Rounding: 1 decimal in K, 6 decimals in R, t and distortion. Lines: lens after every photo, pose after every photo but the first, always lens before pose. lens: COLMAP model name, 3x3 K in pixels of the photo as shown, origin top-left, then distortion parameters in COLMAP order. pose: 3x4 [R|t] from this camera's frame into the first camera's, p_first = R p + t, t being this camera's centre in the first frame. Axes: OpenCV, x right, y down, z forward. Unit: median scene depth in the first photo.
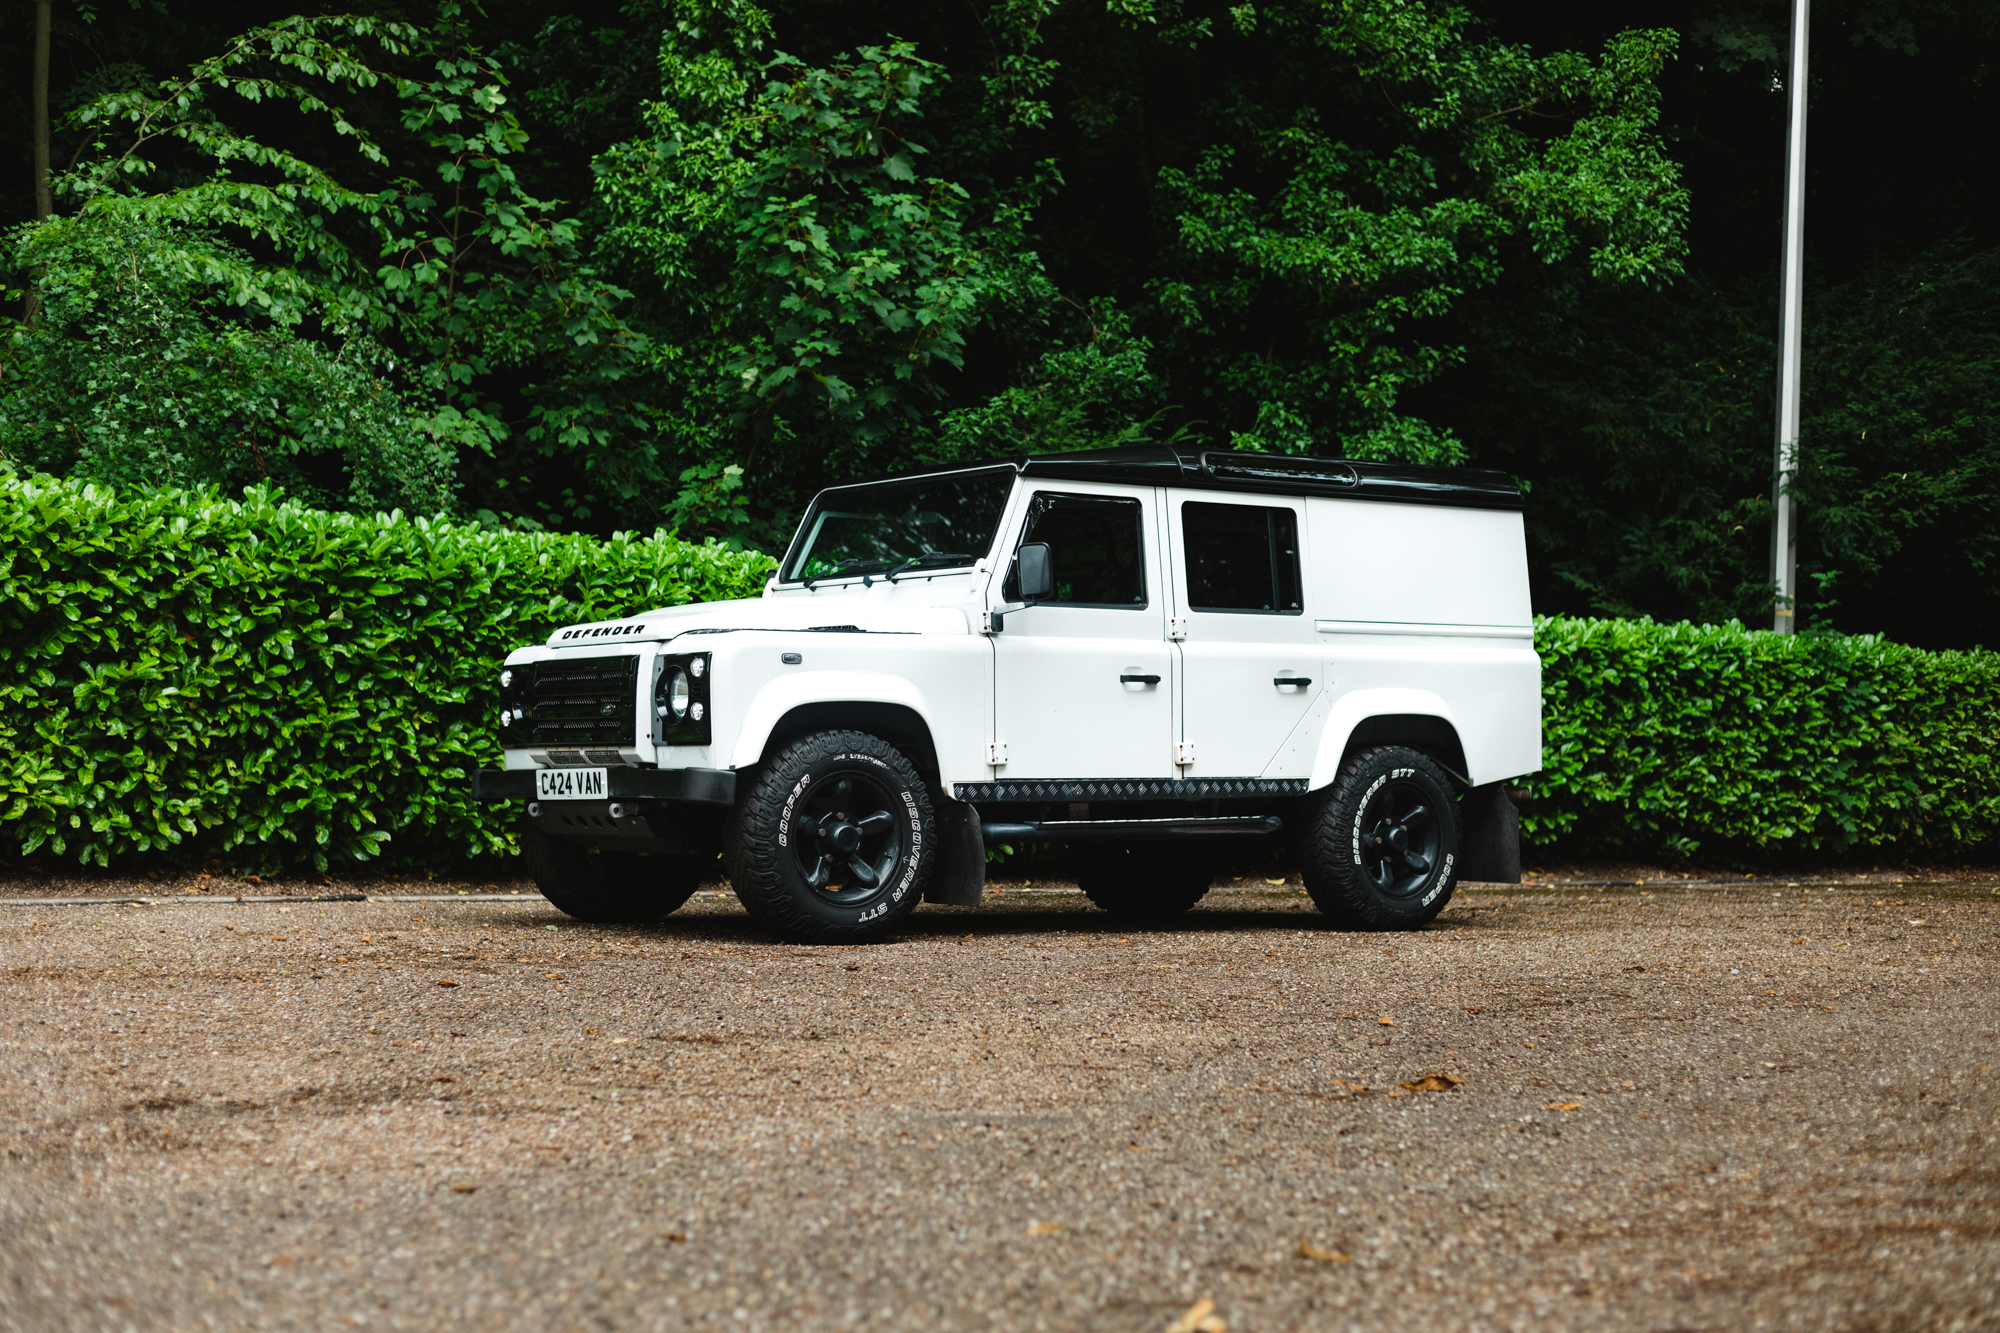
lens RADIAL K [[3269.8, 0, 995.5], [0, 3269.8, 672.7], [0, 0, 1]] dist [-0.098505, 0.967813]
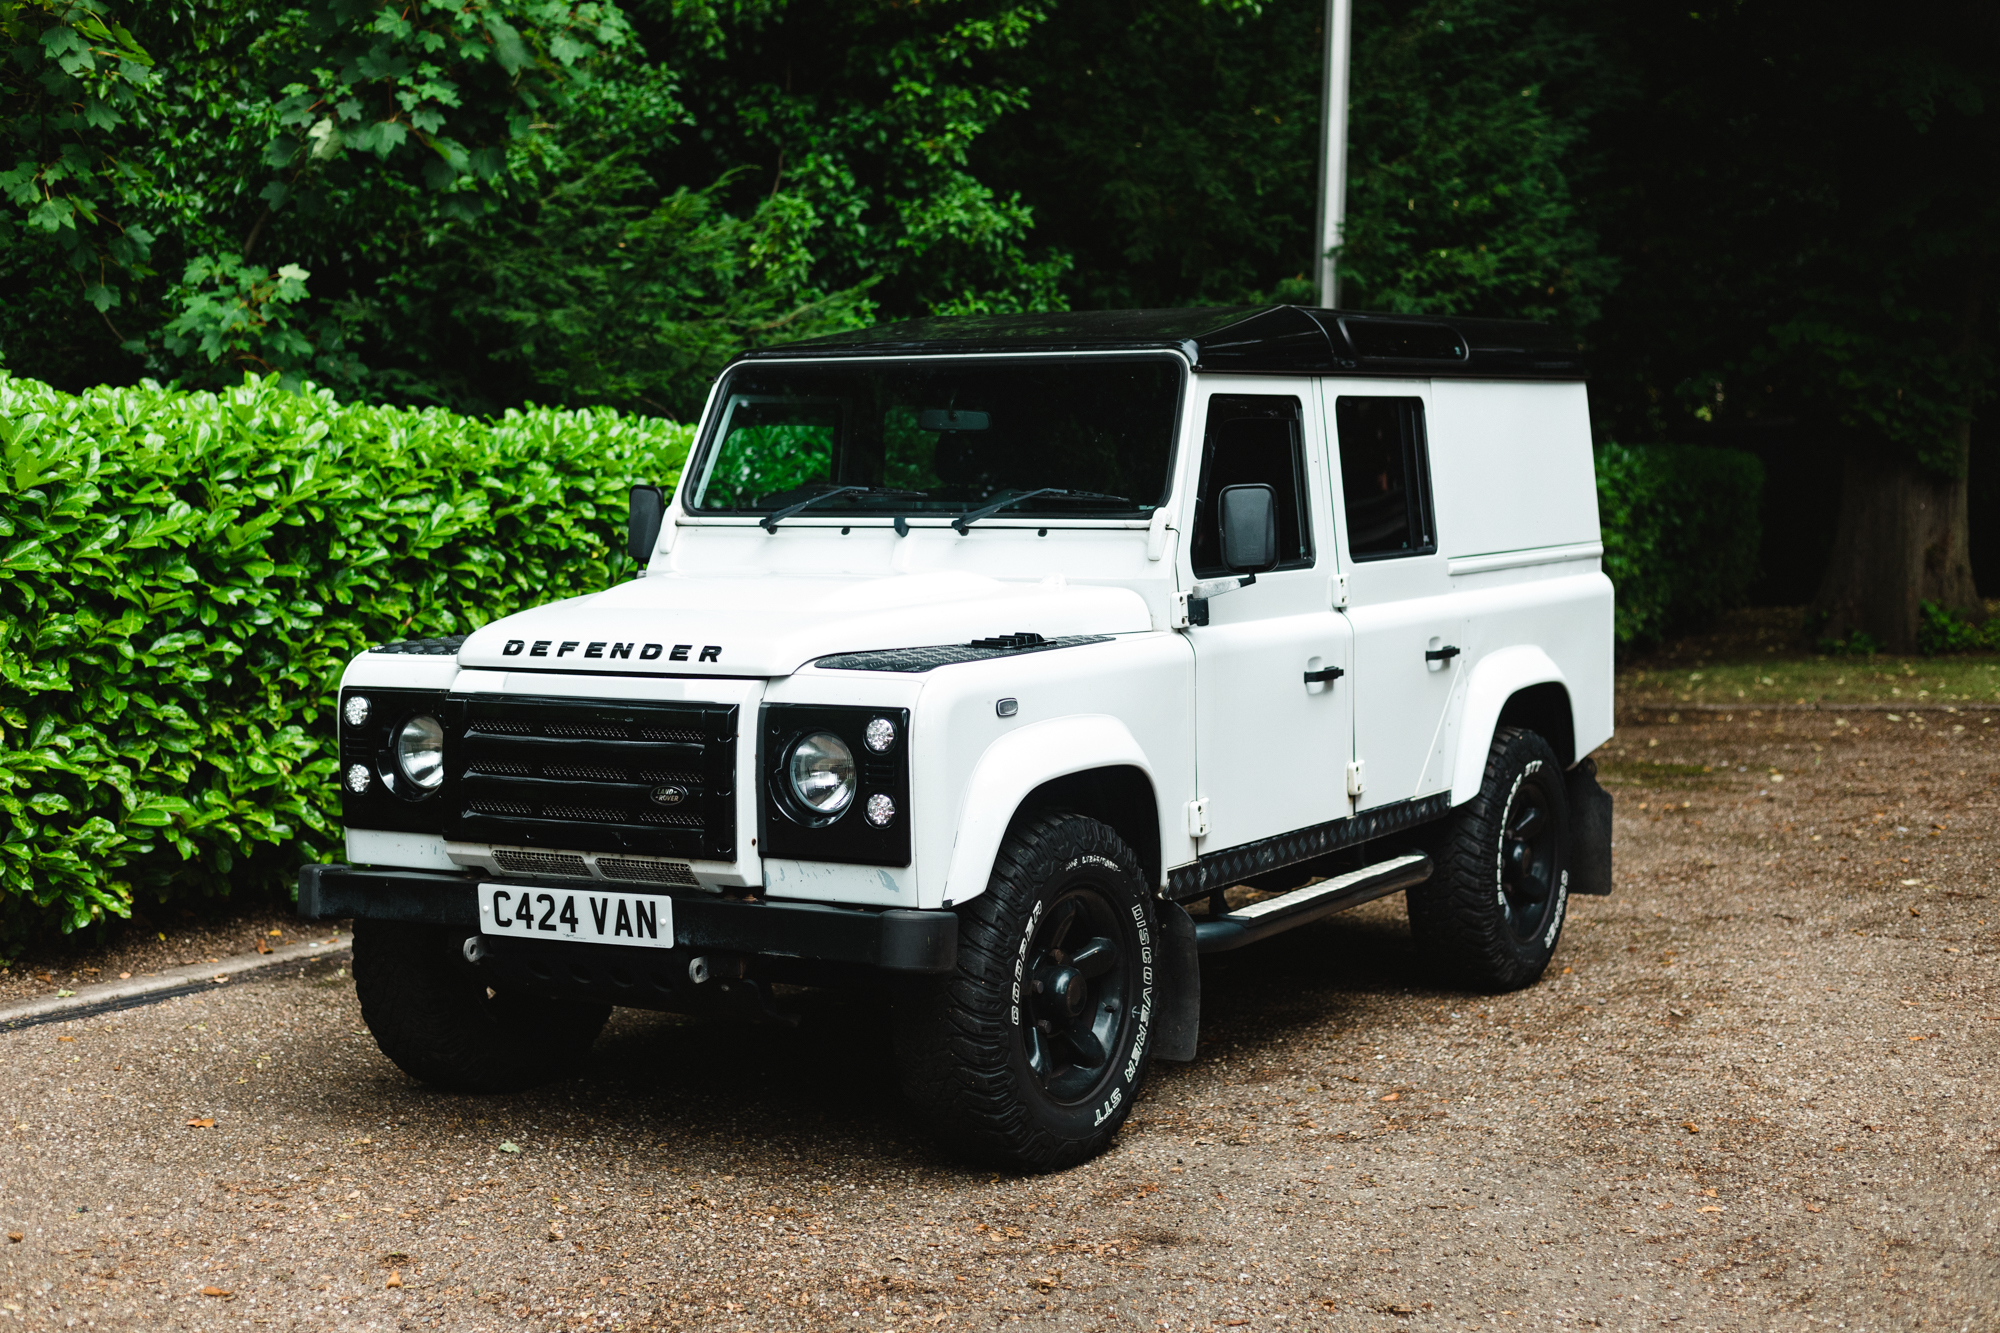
lens RADIAL K [[3269.8, 0, 995.5], [0, 3269.8, 672.7], [0, 0, 1]] dist [-0.098505, 0.967813]
pose [[0.918613, -0.035629, 0.393549, -0.271849], [-0.007685, 0.994128, 0.107938, -0.068214], [-0.395084, -0.102178, 0.912945, 0.416570]]
